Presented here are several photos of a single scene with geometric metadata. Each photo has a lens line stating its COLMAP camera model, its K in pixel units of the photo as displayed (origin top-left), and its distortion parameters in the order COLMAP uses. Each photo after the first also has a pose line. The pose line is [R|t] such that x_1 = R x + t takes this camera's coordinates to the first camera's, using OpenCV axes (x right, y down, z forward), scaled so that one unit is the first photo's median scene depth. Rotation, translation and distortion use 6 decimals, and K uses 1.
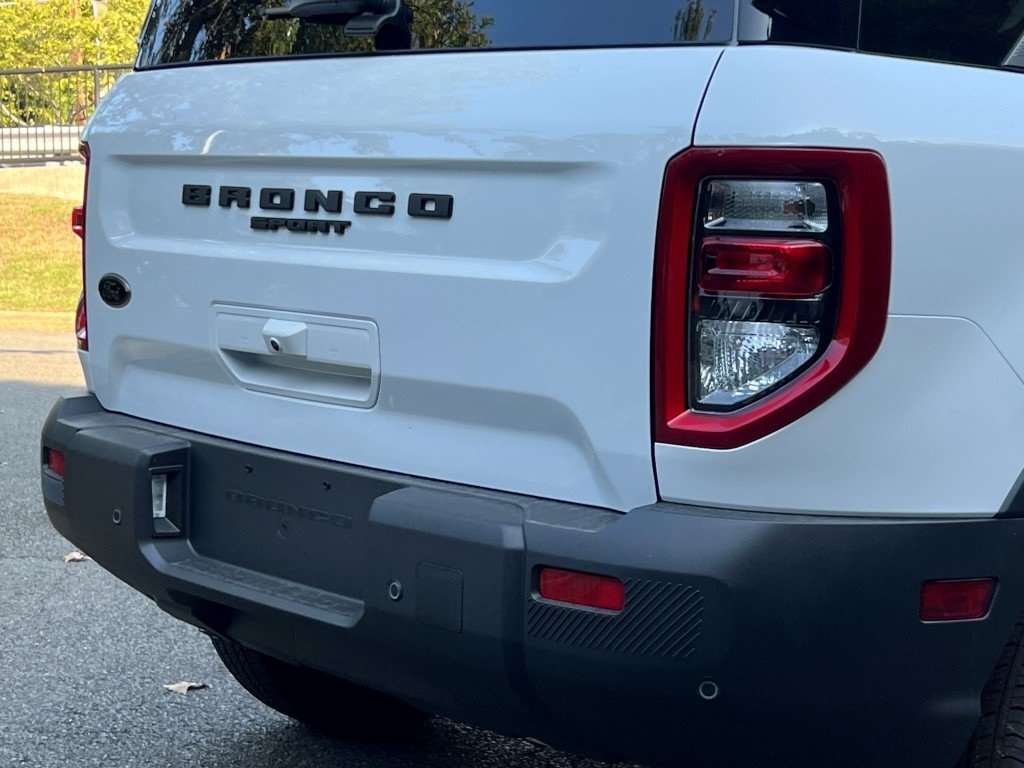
lens RADIAL K [[1886.0, 0, 510.2], [0, 1886.0, 383.5], [0, 0, 1]] dist [0.310057, 0.000000]
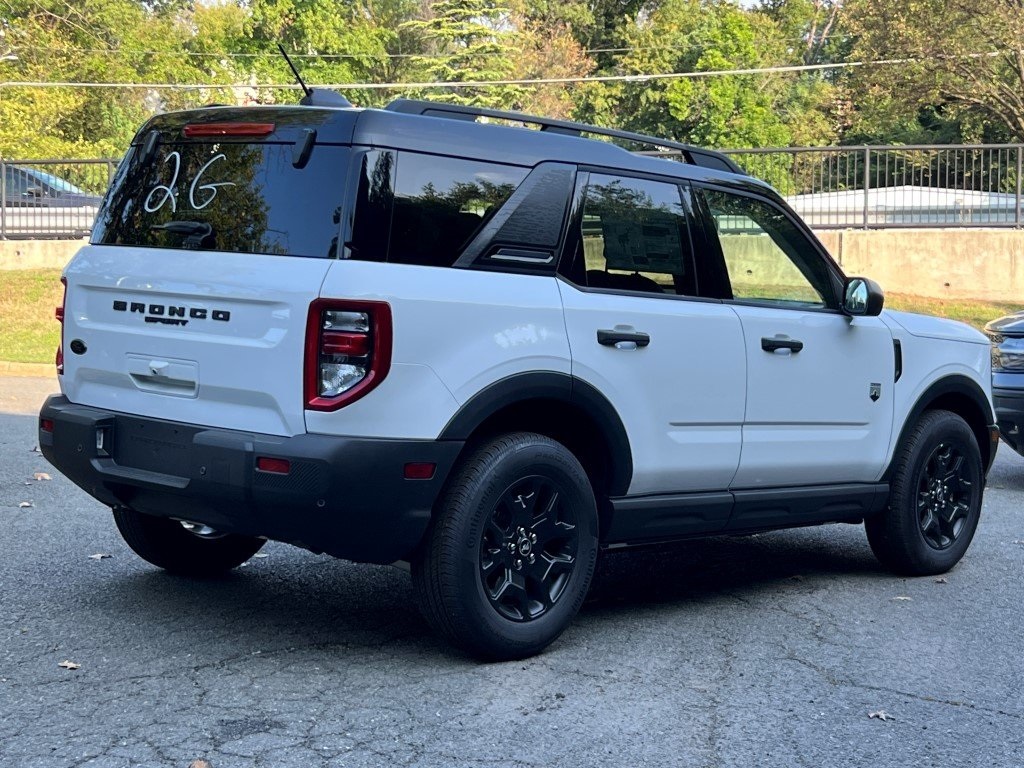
lens RADIAL K [[1731.1, 0, 512.2], [0, 1731.1, 390.1], [0, 0, 1]] dist [0.235974, 0.000000]
pose [[0.996258, 0.017256, 0.084693, 0.135877], [-0.015057, 0.999535, -0.026530, 0.053815], [-0.085112, 0.025155, 0.996054, -1.205692]]
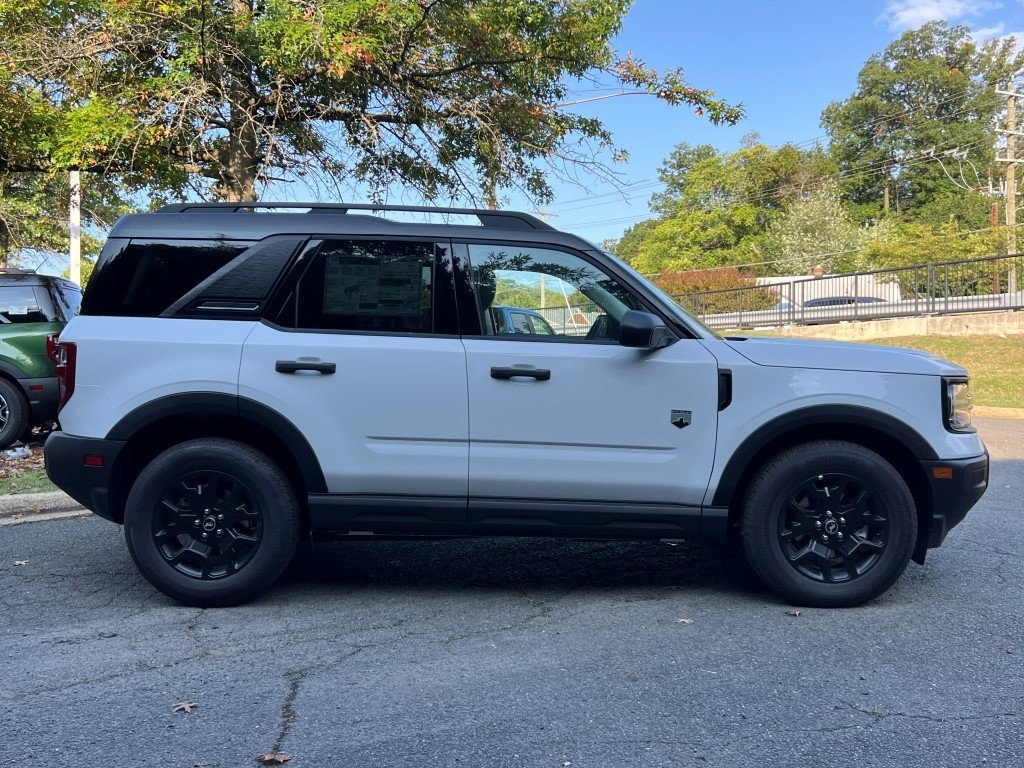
lens RADIAL K [[841.5, 0, 512.0], [0, 841.5, 381.5], [0, 0, 1]] dist [0.044877, -0.005158]
pose [[0.744053, 0.026425, -0.667598, 1.695090], [-0.053622, 0.998356, -0.020245, -0.045840], [0.665965, 0.050862, 0.744247, 0.270443]]
